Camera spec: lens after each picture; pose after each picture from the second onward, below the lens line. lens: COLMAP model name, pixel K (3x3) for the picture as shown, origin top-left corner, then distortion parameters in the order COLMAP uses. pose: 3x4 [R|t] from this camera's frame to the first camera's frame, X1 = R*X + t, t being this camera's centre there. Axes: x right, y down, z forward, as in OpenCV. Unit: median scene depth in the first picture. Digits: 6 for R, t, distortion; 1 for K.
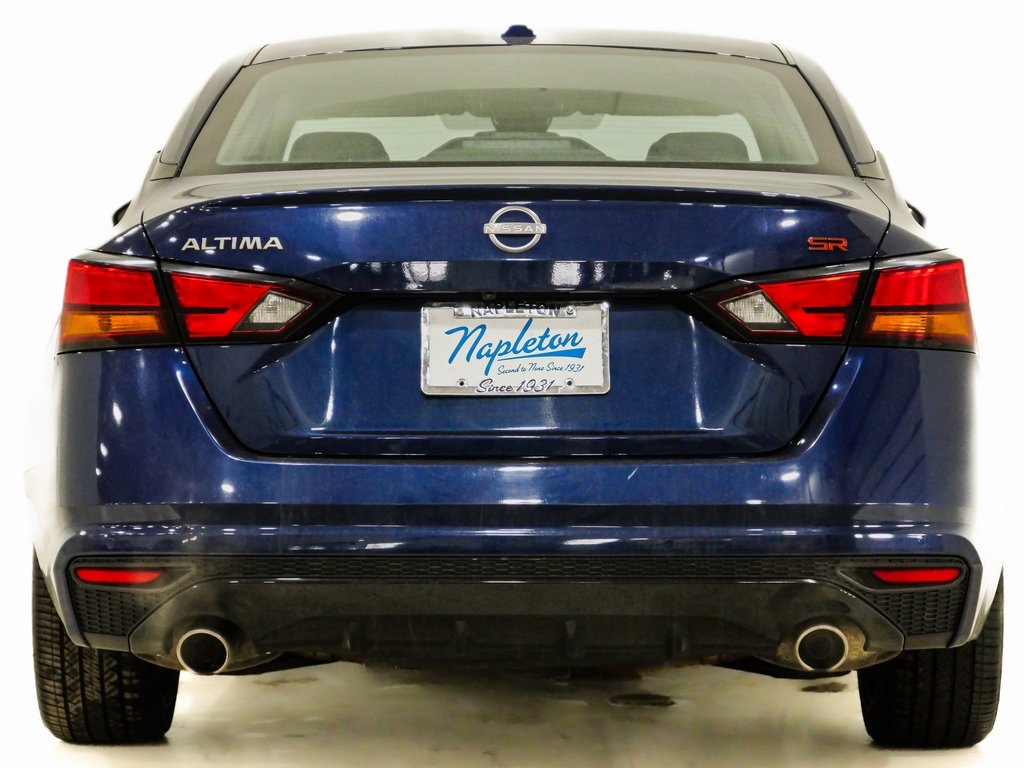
lens RADIAL K [[3252.2, 0, 511.5], [0, 3252.2, 384.4], [0, 0, 1]] dist [-0.120569, 0.000000]
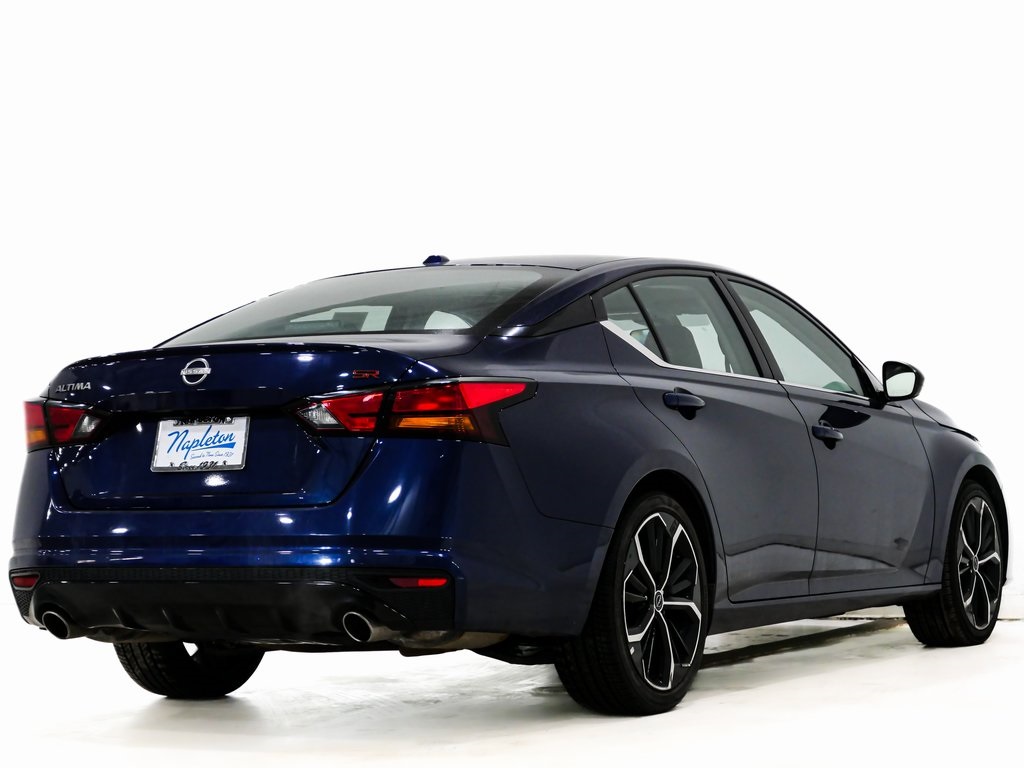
lens RADIAL K [[2310.6, 0, 511.8], [0, 2310.6, 383.7], [0, 0, 1]] dist [0.062061, 0.000000]
pose [[0.873750, -0.037346, -0.484939, 0.715838], [-0.002039, 0.996758, -0.080435, 0.053438], [0.486371, 0.071269, 0.870841, 0.043060]]
